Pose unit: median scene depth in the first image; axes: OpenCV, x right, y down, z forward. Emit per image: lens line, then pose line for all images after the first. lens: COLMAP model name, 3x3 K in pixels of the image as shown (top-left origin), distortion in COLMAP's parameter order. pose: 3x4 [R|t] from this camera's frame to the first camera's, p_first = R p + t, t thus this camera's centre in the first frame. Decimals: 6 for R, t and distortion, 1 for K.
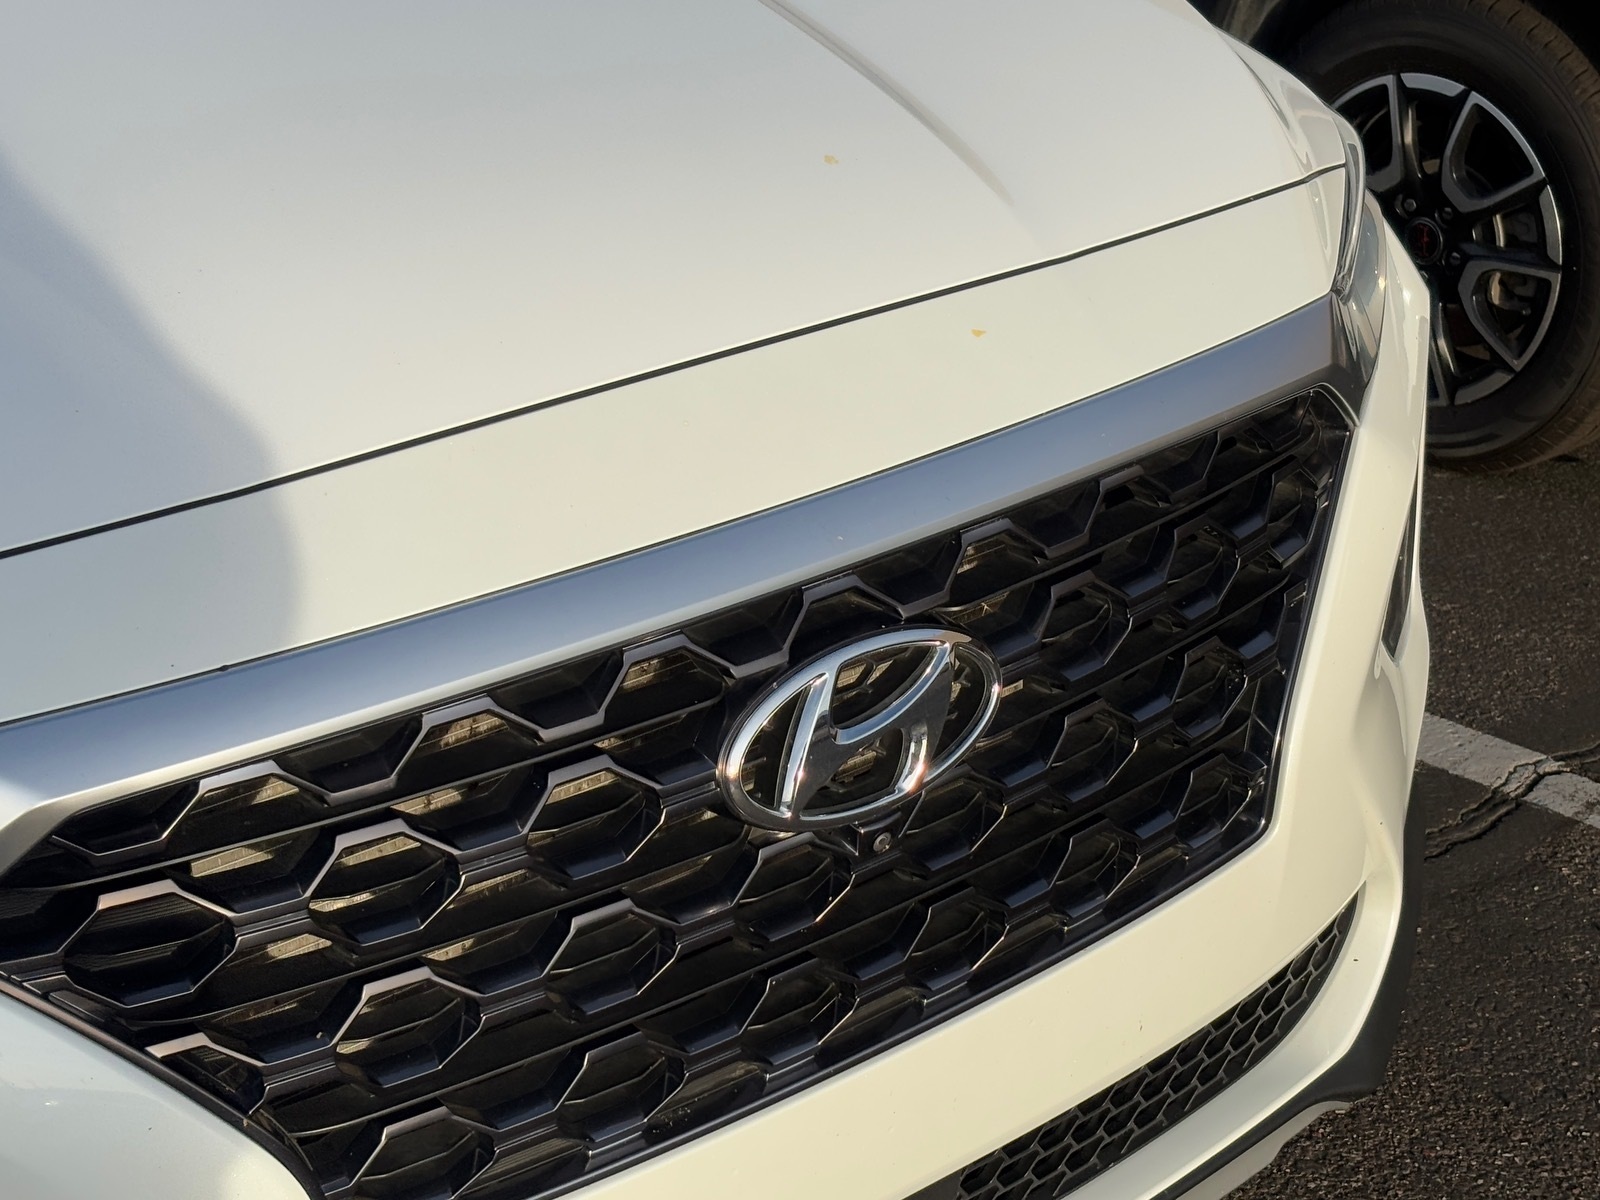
lens RADIAL K [[2943.1, 0, 800.0], [0, 2943.1, 600.0], [0, 0, 1]] dist [0.170565, -0.088745]
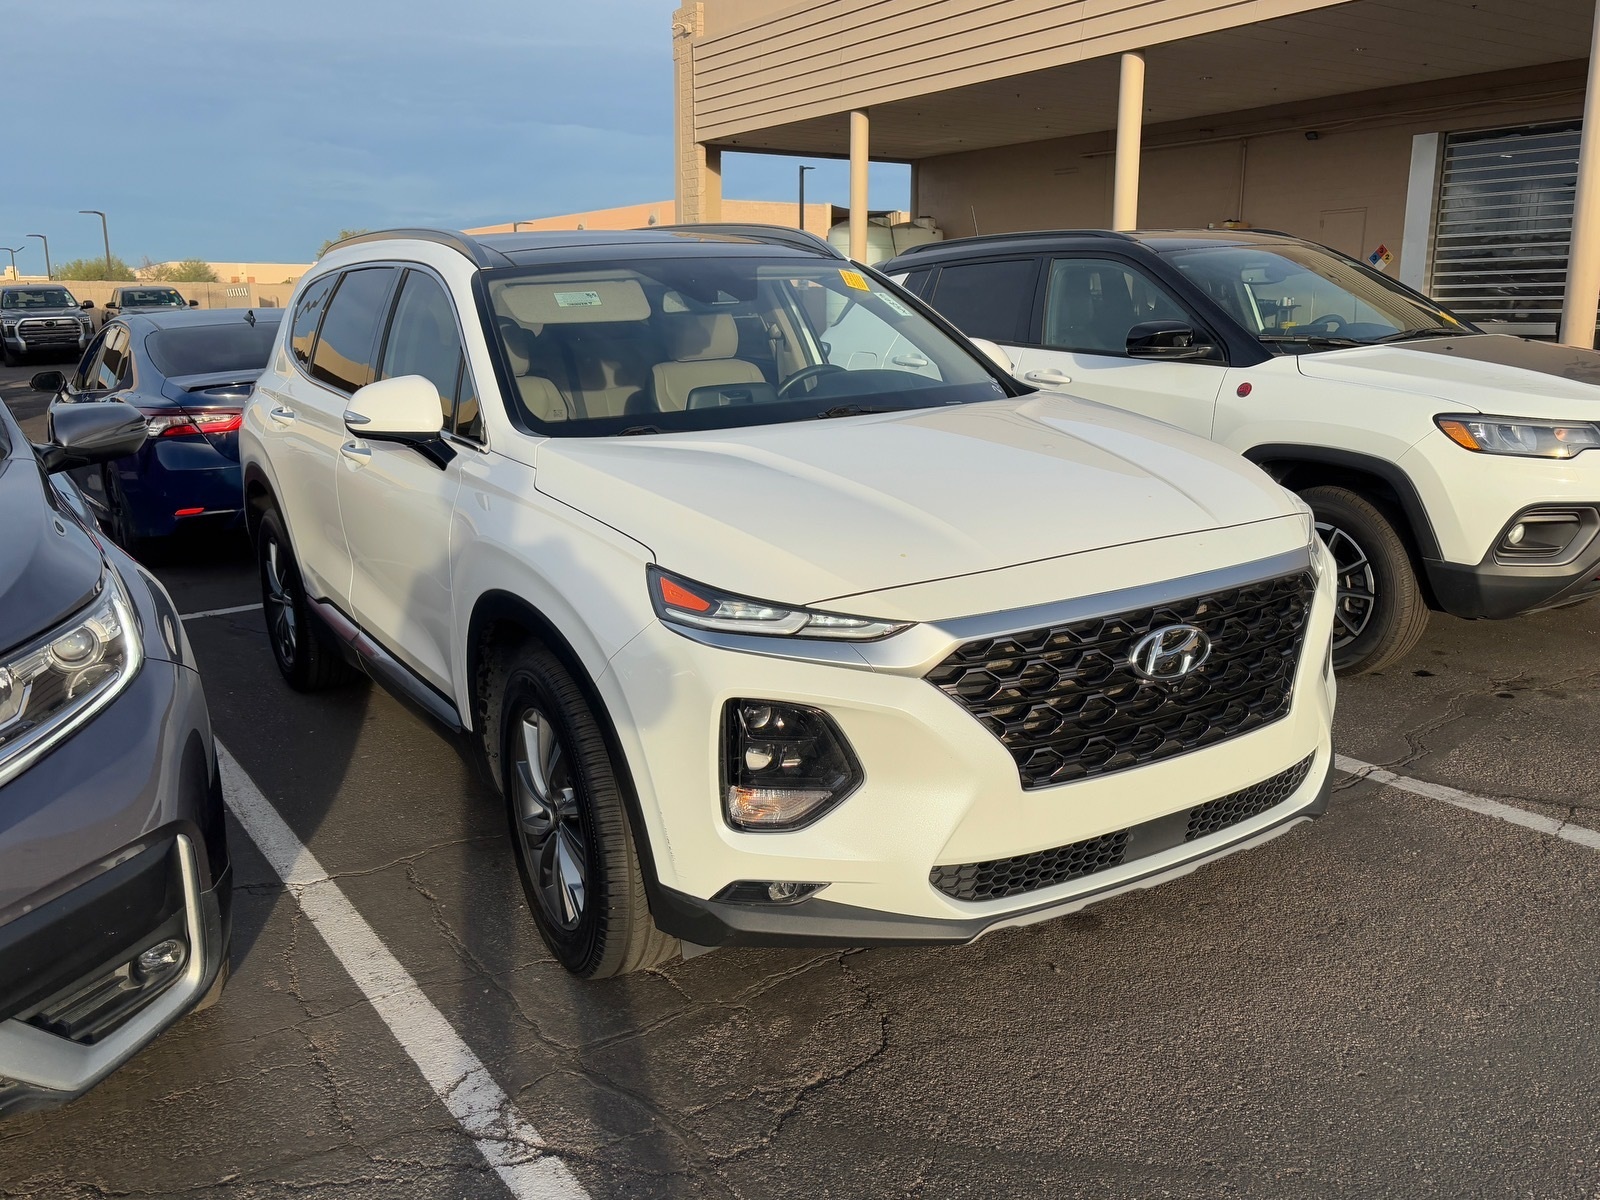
lens RADIAL K [[1326.5, 0, 800.0], [0, 1326.5, 600.0], [0, 0, 1]] dist [0.003221, 0.002047]
pose [[0.988190, 0.025802, -0.151048, -0.141023], [-0.048072, 0.988160, -0.145703, 0.188535], [0.145500, 0.151243, 0.977730, -0.448393]]
